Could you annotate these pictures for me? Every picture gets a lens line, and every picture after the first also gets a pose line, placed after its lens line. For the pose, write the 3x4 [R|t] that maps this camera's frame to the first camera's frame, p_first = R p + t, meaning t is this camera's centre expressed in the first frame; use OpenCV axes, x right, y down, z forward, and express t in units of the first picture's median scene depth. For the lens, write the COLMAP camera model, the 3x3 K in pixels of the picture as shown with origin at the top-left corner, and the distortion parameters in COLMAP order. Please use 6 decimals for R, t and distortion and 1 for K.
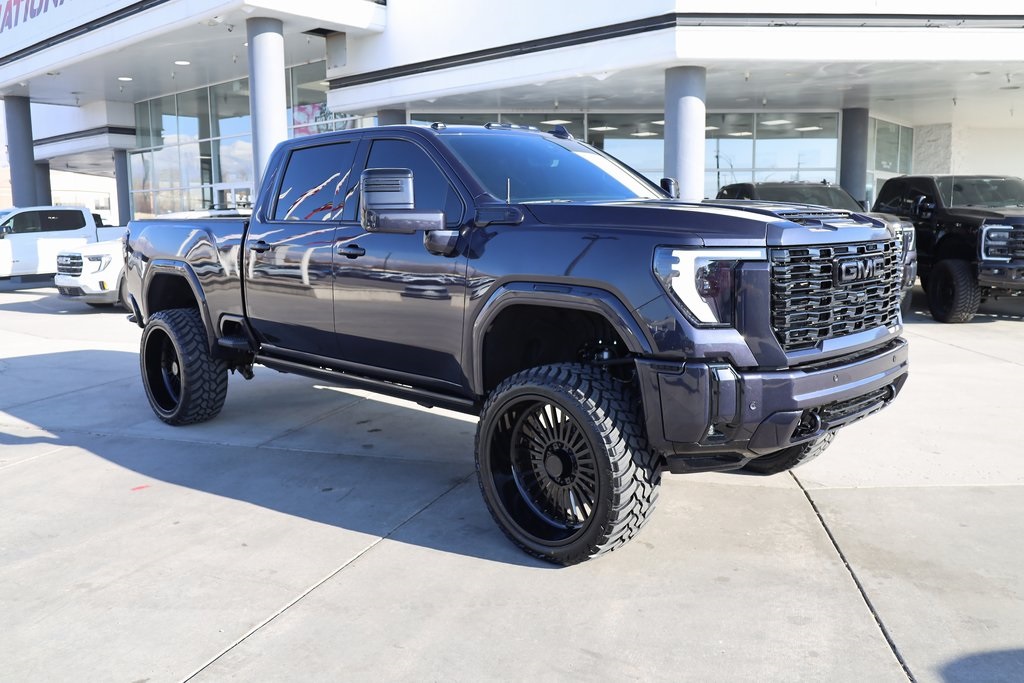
lens RADIAL K [[939.7, 0, 512.0], [0, 939.7, 341.5], [0, 0, 1]] dist [-0.030416, 0.002860]
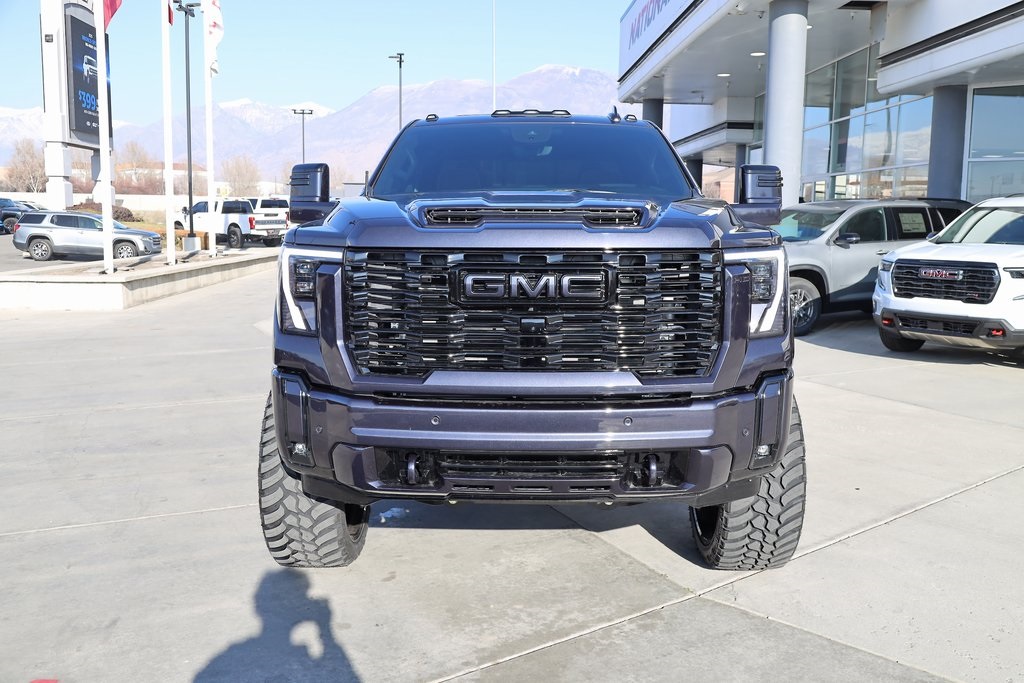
lens RADIAL K [[982.5, 0, 512.0], [0, 982.5, 341.5], [0, 0, 1]] dist [-0.018507, -0.008231]
pose [[0.647605, 0.109619, -0.754050, 0.868960], [-0.110611, 0.992640, 0.049307, -0.063277], [0.753905, 0.051475, 0.654964, 0.446531]]
